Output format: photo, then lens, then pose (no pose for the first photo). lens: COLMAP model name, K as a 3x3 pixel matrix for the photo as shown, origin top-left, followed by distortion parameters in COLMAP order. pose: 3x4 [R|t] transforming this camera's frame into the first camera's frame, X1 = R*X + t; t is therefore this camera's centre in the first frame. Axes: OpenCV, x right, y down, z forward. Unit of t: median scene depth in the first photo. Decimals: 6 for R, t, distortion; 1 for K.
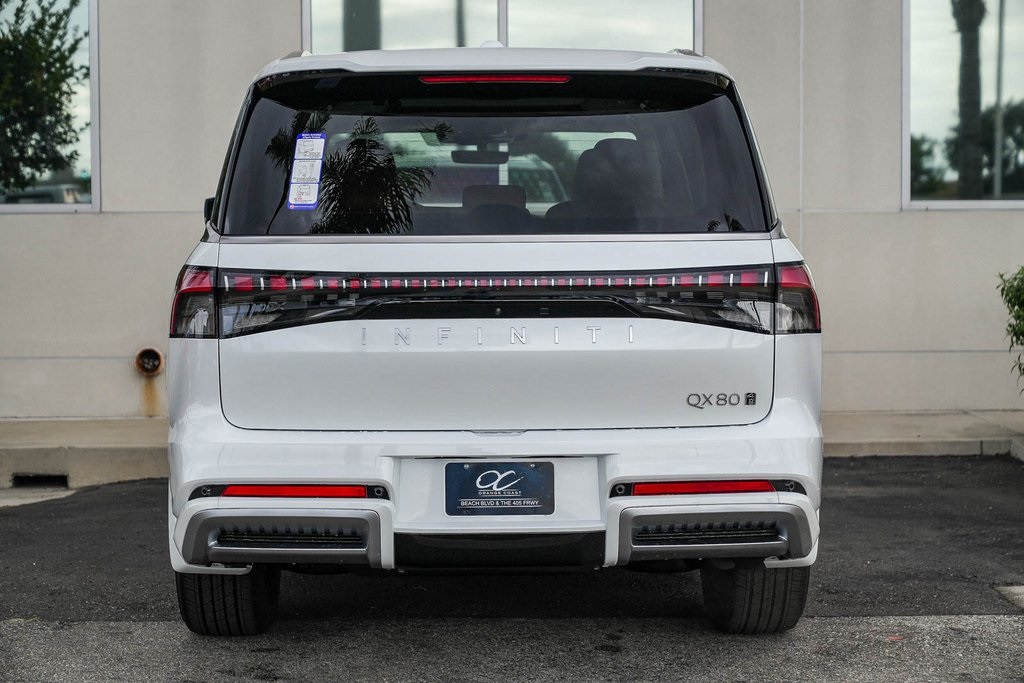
lens RADIAL K [[1858.6, 0, 510.4], [0, 1858.6, 332.3], [0, 0, 1]] dist [0.135492, 0.000000]
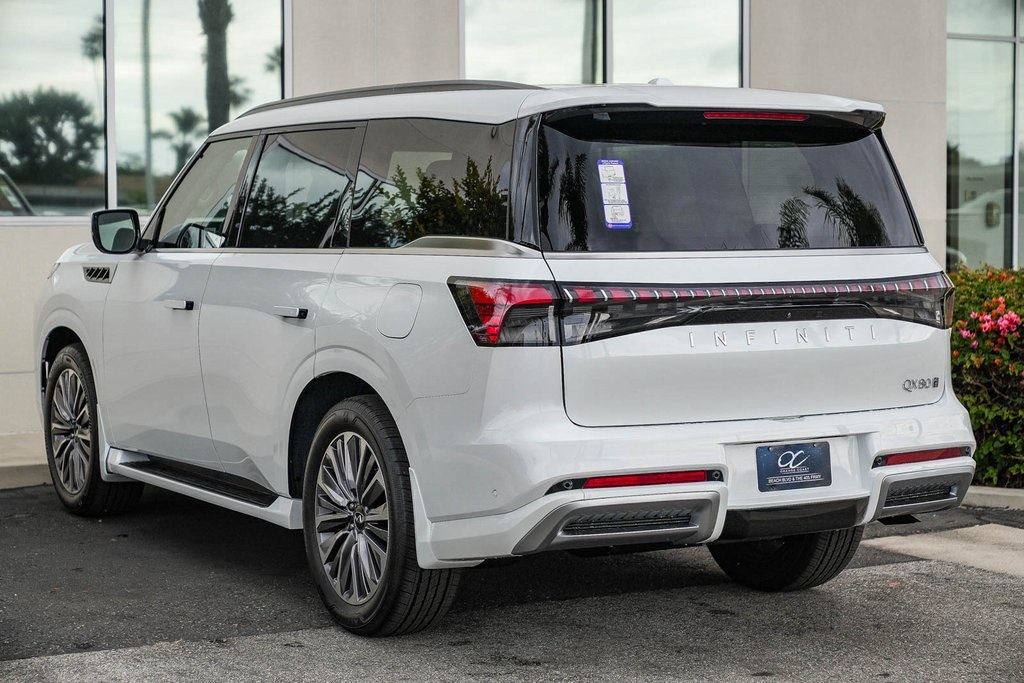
lens RADIAL K [[1858.6, 0, 517.6], [0, 1858.6, 350.4], [0, 0, 1]] dist [0.135492, 0.000000]
pose [[0.875446, -0.029864, 0.482393, -0.715472], [0.033920, 0.999425, 0.000314, 0.004836], [-0.482125, 0.016088, 0.875955, 0.056353]]
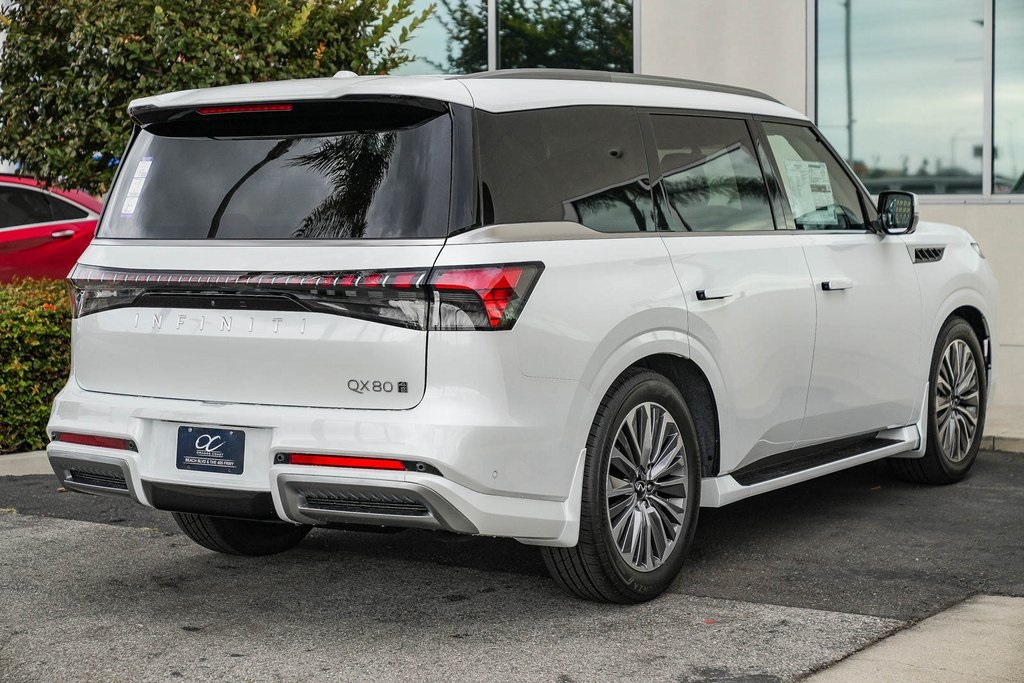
lens RADIAL K [[1982.2, 0, 513.8], [0, 1982.2, 340.1], [0, 0, 1]] dist [-0.073773, 0.000000]
pose [[0.817517, 0.036053, -0.574775, 0.881899], [-0.037226, 0.999259, 0.009732, -0.006866], [0.574701, 0.013440, 0.818253, 0.064004]]
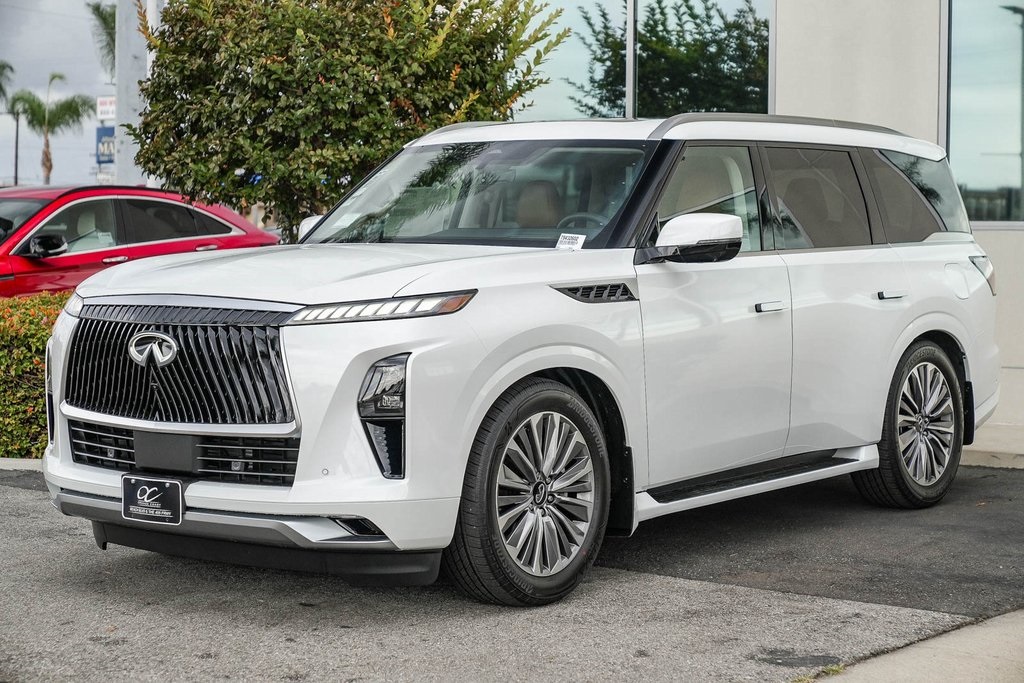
lens RADIAL K [[2116.3, 0, 509.1], [0, 2116.3, 342.7], [0, 0, 1]] dist [-0.150297, 0.000000]
pose [[0.765308, 0.041998, -0.642293, 1.018673], [-0.056334, 0.998410, -0.001839, 0.008097], [0.641195, 0.037590, 0.766457, -0.045703]]
